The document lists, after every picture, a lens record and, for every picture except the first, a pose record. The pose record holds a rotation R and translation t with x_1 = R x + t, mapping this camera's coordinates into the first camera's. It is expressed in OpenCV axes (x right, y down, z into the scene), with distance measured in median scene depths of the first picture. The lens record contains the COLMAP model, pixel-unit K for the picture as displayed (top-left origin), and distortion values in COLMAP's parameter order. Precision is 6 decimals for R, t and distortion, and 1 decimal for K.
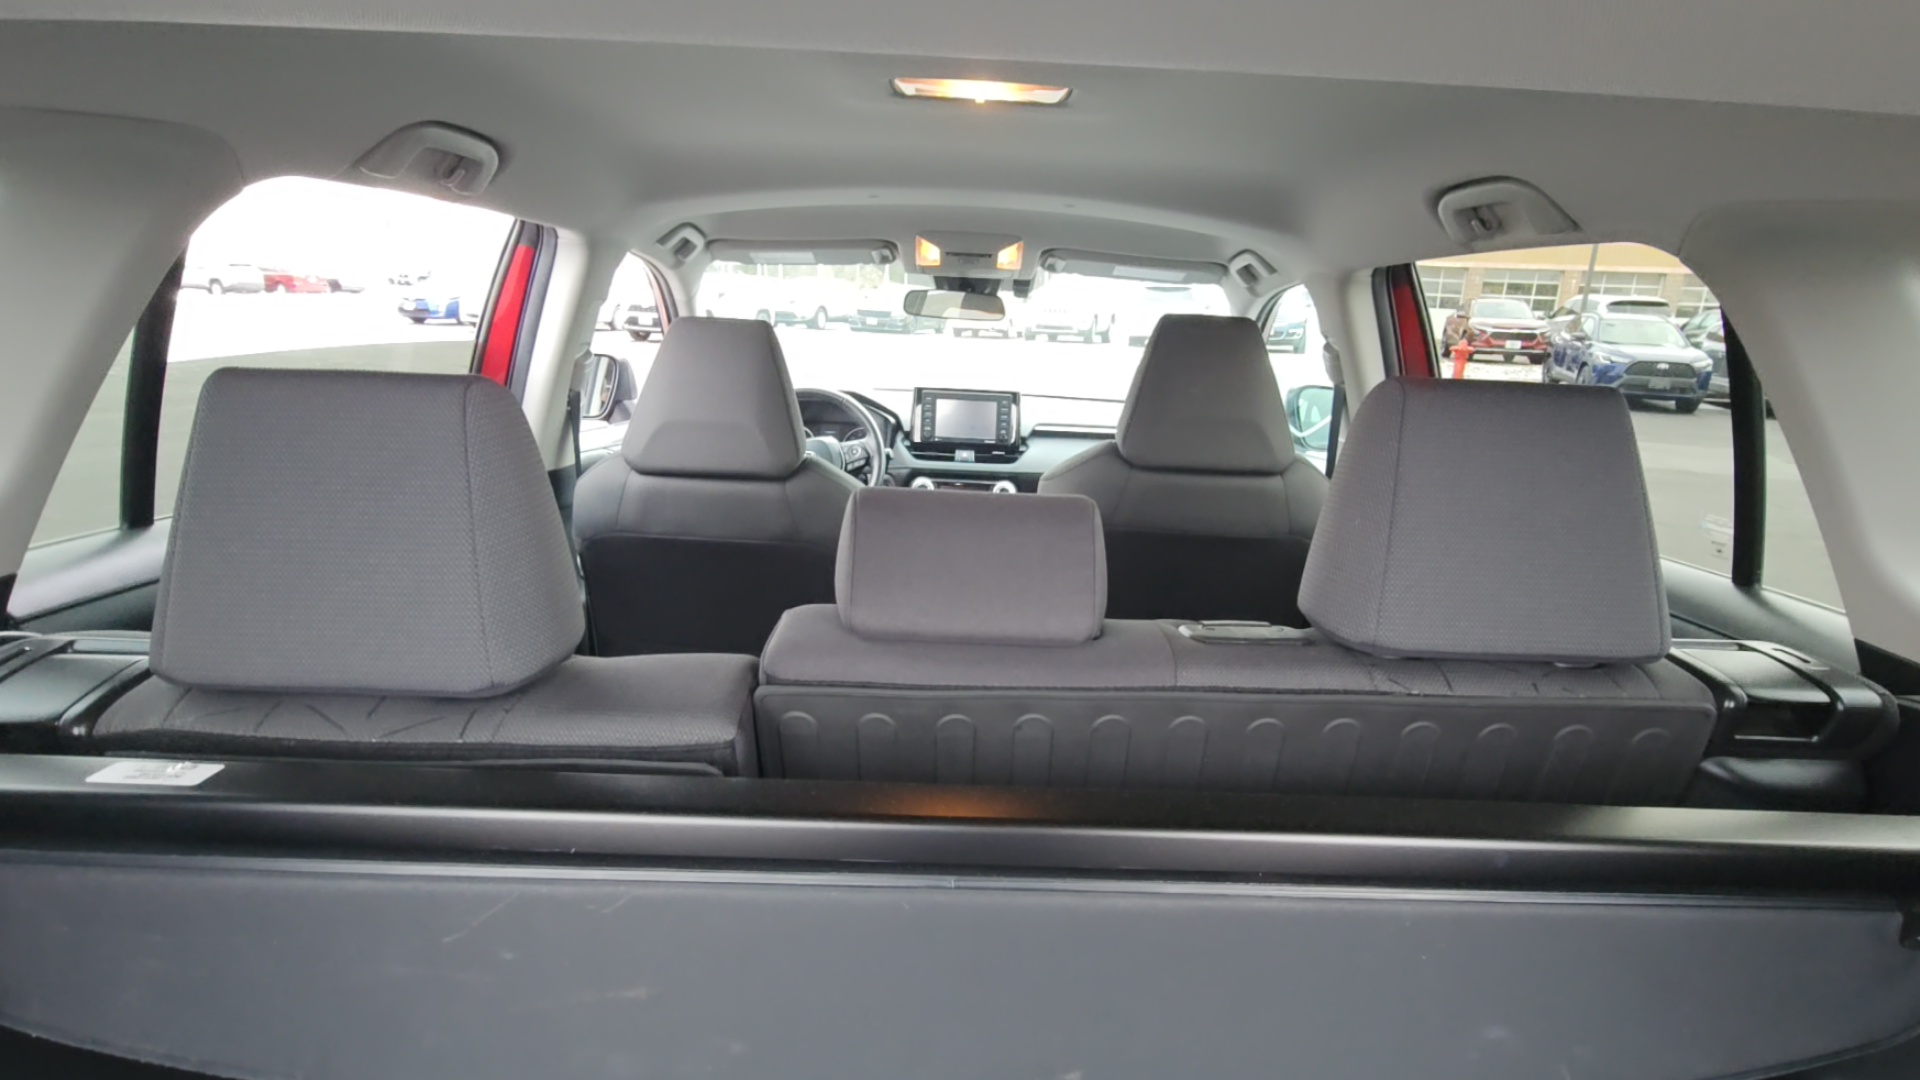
lens RADIAL K [[963.1, 0, 980.4], [0, 963.1, 544.6], [0, 0, 1]] dist [0.010663, -0.000478]
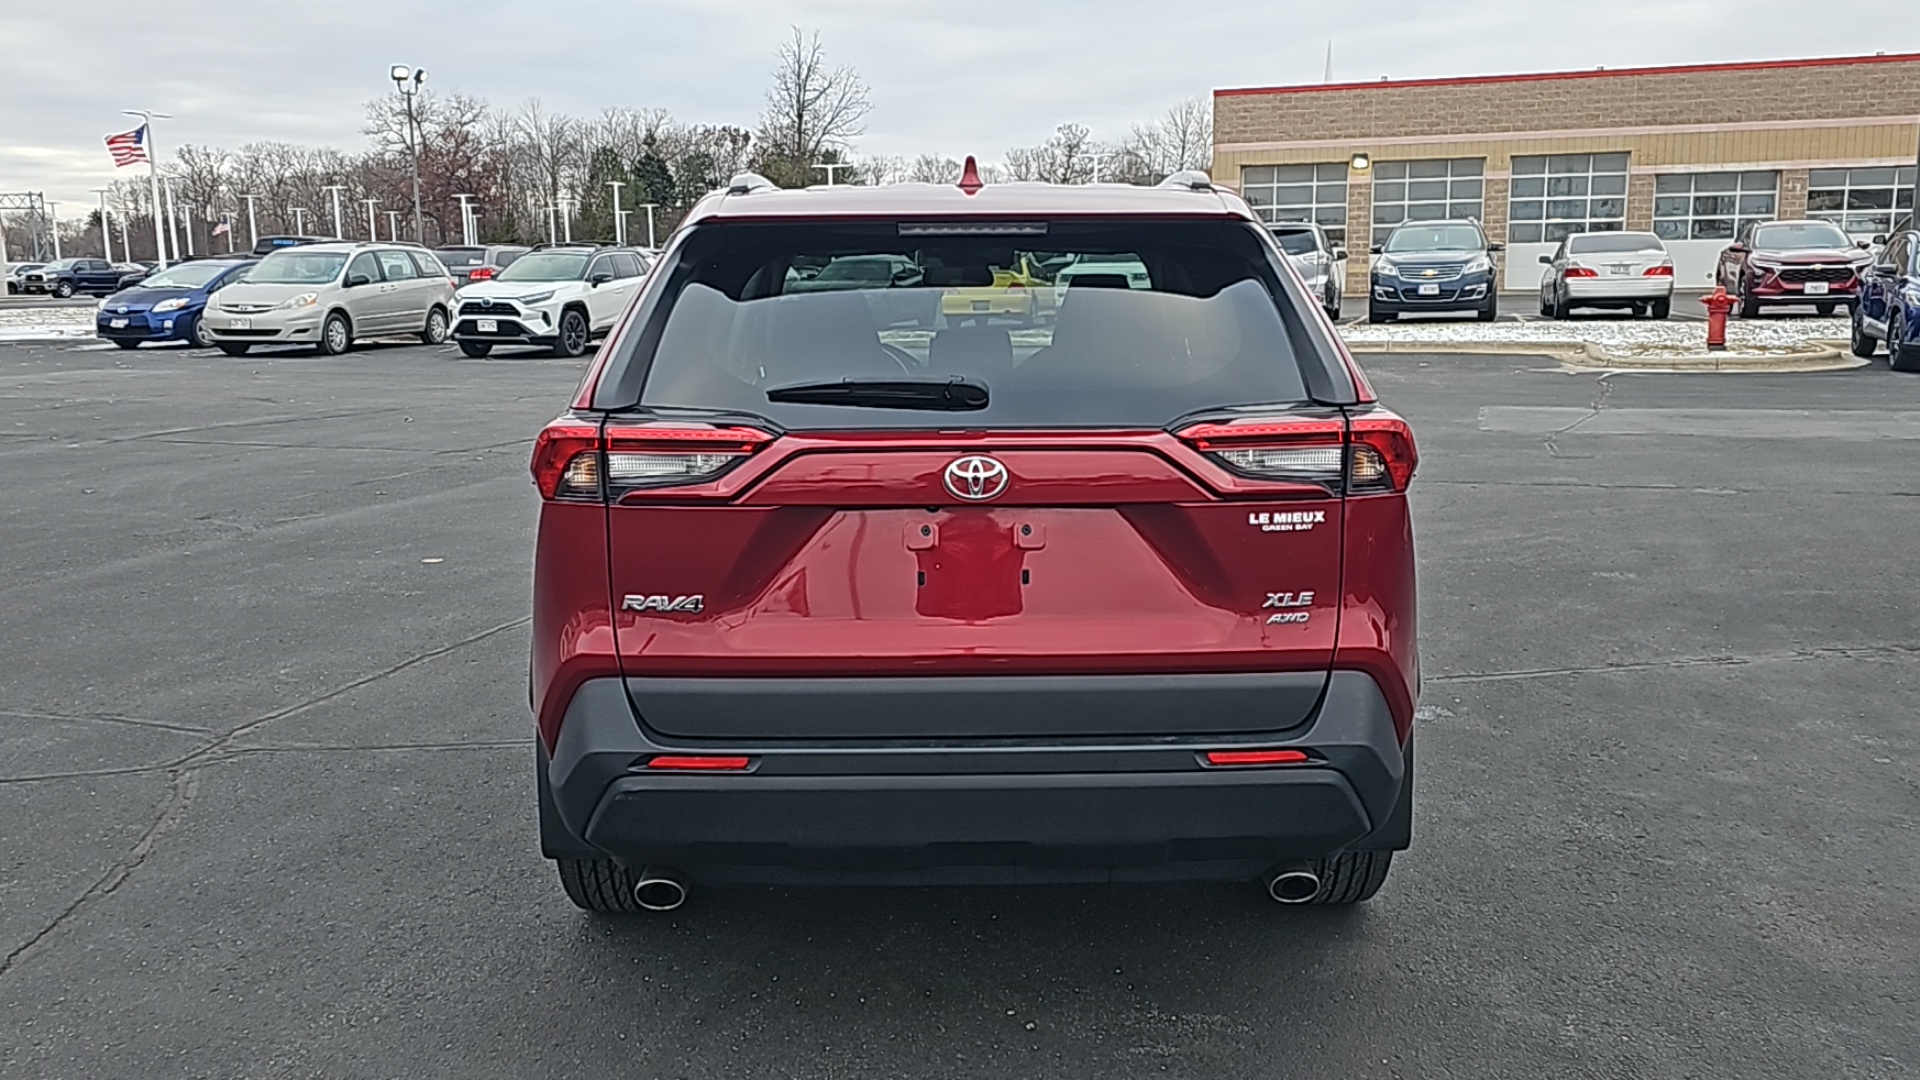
lens RADIAL K [[1703.7, 0, 962.1], [0, 1703.7, 509.7], [0, 0, 1]] dist [0.107351, -0.127568]
pose [[0.998521, -0.051359, -0.017858, -0.004485], [0.049127, 0.992874, -0.108568, 0.037635], [0.023307, 0.107530, 0.993929, -0.148218]]
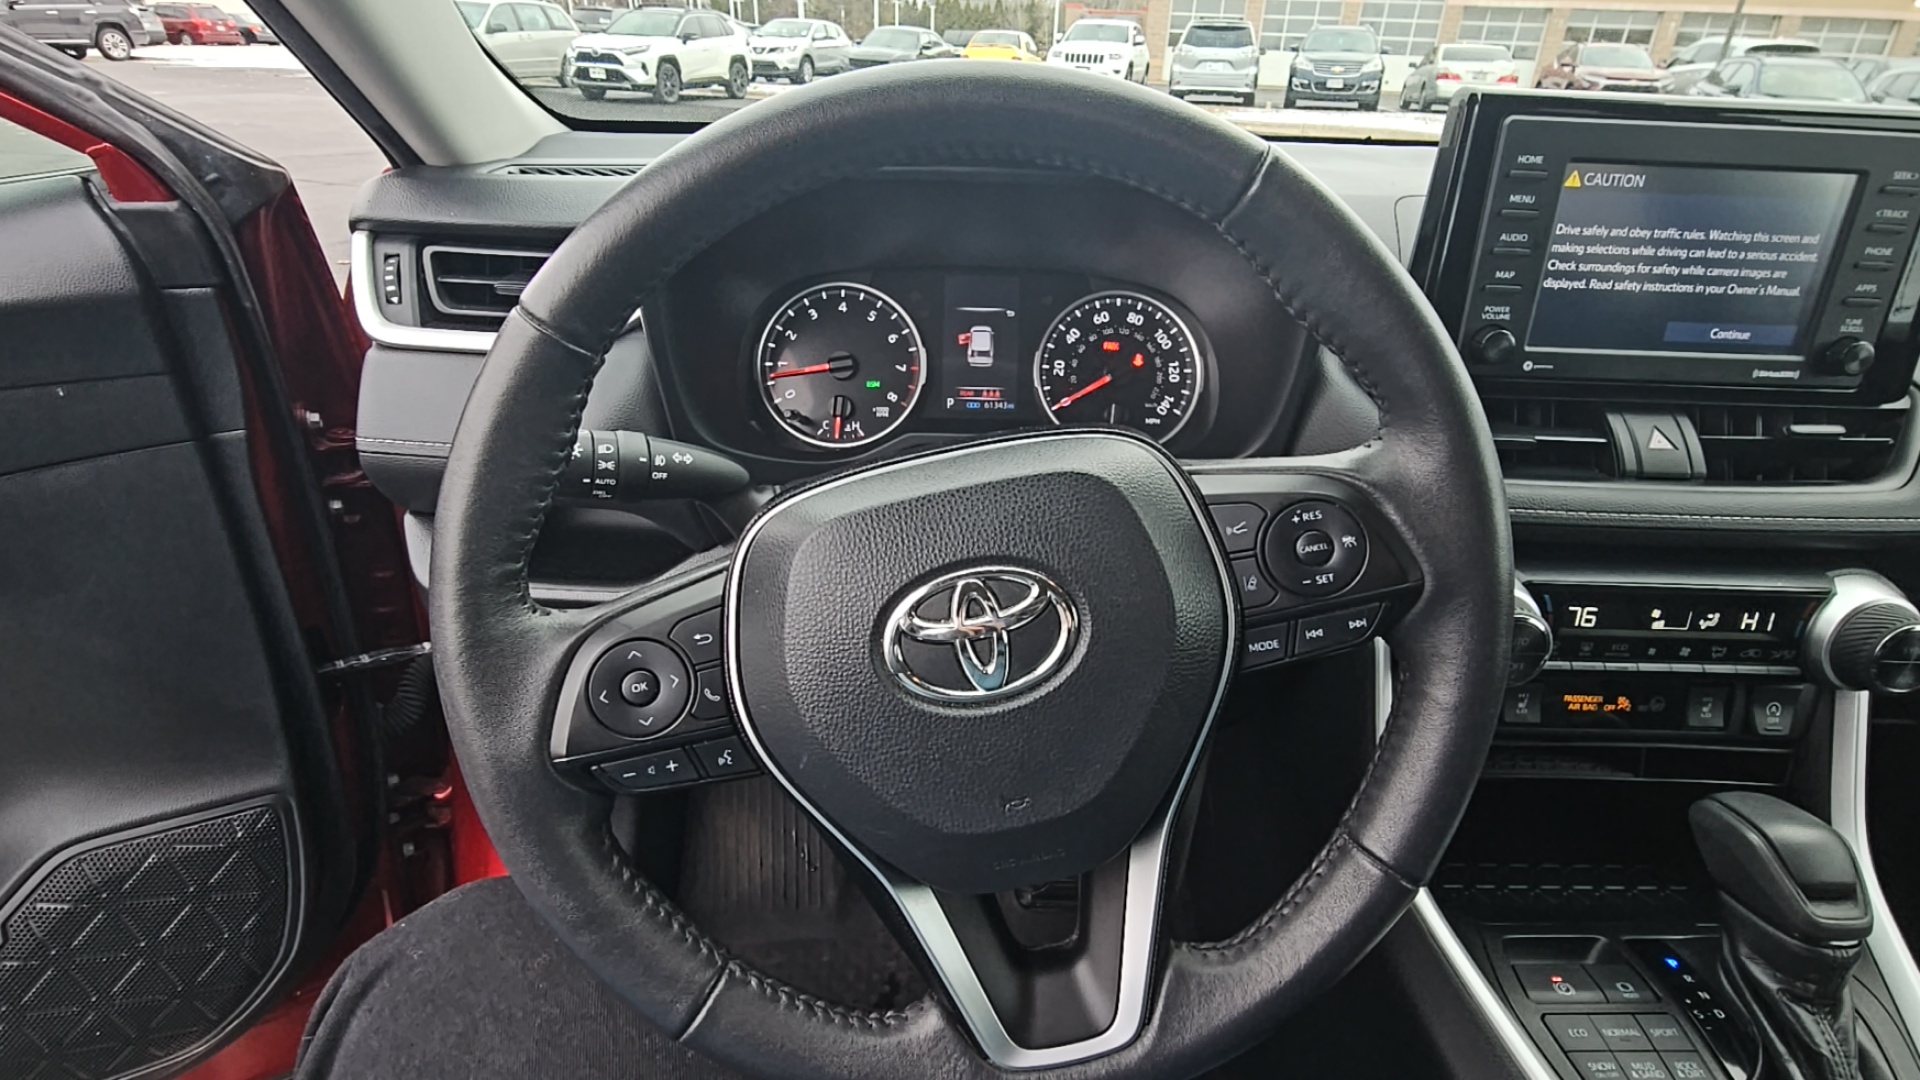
lens RADIAL K [[971.9, 0, 978.8], [0, 971.9, 537.9], [0, 0, 1]] dist [0.006307, -0.005134]
pose [[0.999995, -0.002955, 0.000929, -0.018633], [0.002694, 0.977708, 0.209954, -0.013103], [-0.001528, -0.209950, 0.977711, 0.087702]]
